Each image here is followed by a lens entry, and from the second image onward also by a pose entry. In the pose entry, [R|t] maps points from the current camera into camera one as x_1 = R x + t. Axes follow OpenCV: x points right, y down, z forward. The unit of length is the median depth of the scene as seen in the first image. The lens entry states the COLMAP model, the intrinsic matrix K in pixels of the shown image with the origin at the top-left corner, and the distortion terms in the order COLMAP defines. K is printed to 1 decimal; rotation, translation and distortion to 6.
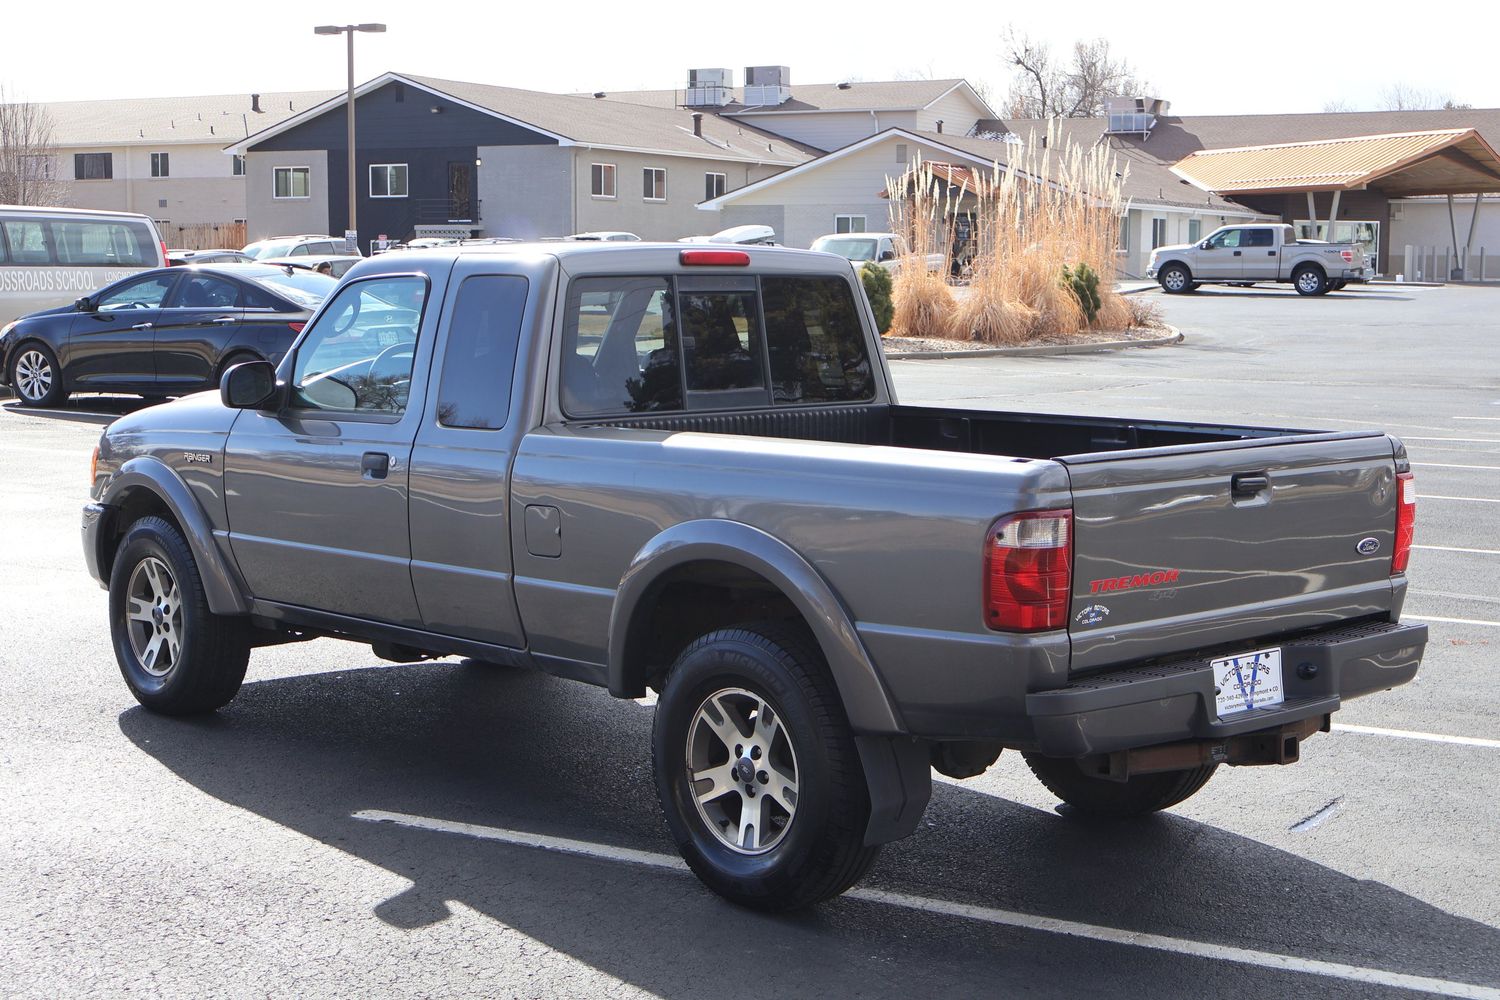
lens RADIAL K [[2385.7, 0, 750.0], [0, 2385.7, 500.0], [0, 0, 1]] dist [0.009875, 0.013268]
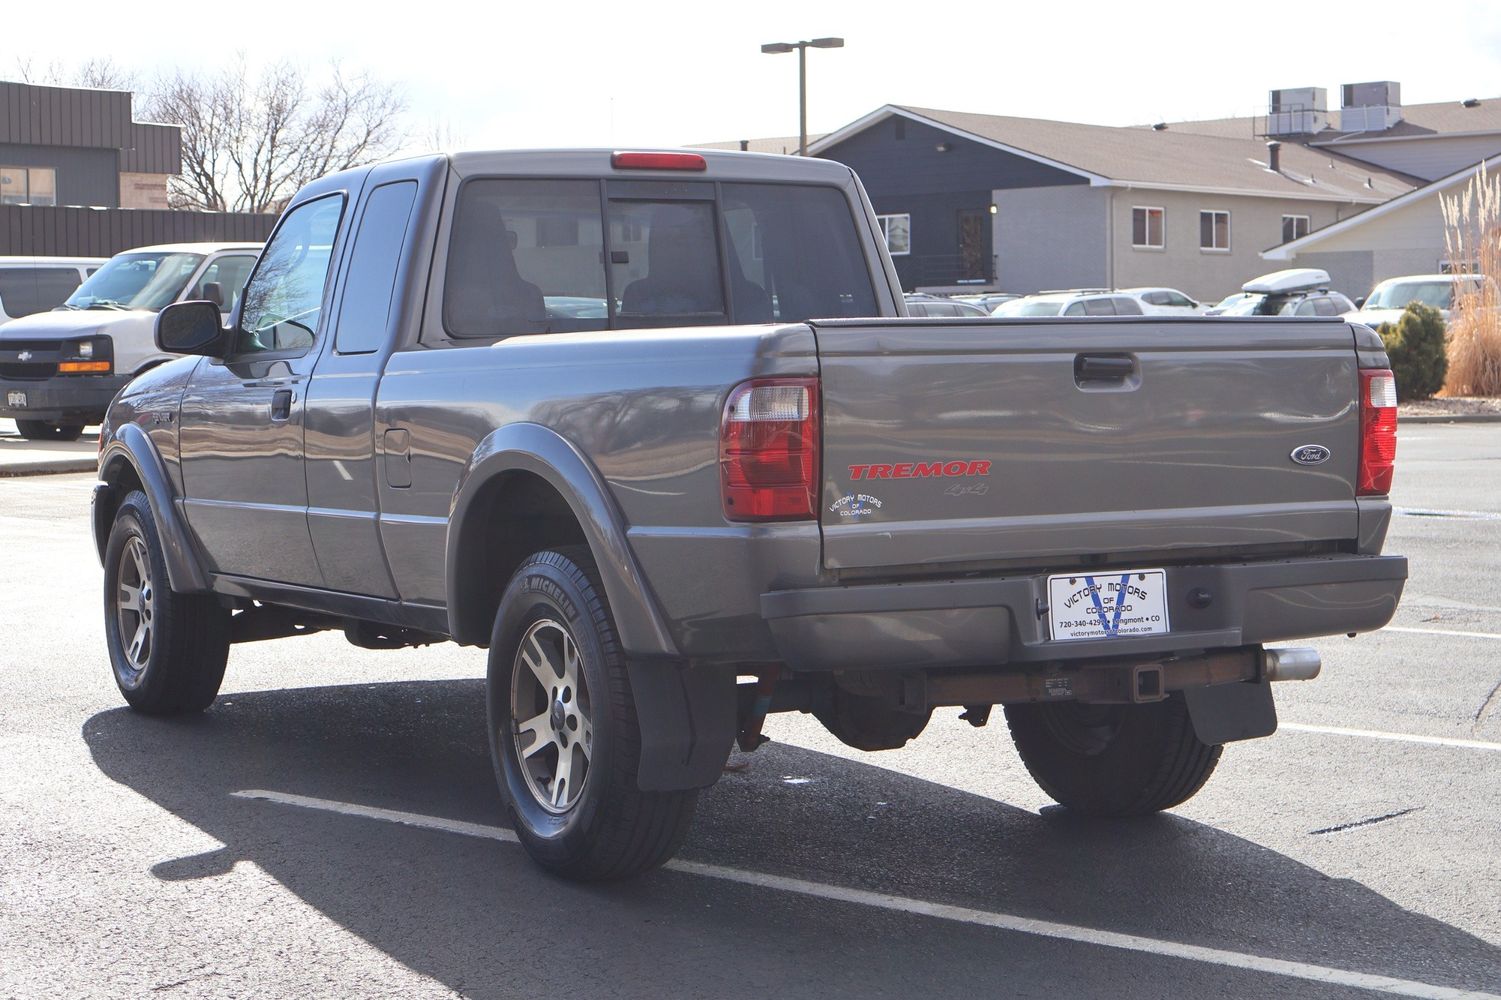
lens RADIAL K [[2988.8, 0, 750.5], [0, 2988.8, 500.0], [0, 0, 1]] dist [0.014199, -0.044241]
pose [[0.968243, -0.005704, -0.249945, 0.288951], [-0.008942, 0.998310, -0.057419, 0.083266], [0.249850, 0.057831, 0.966556, -0.027364]]
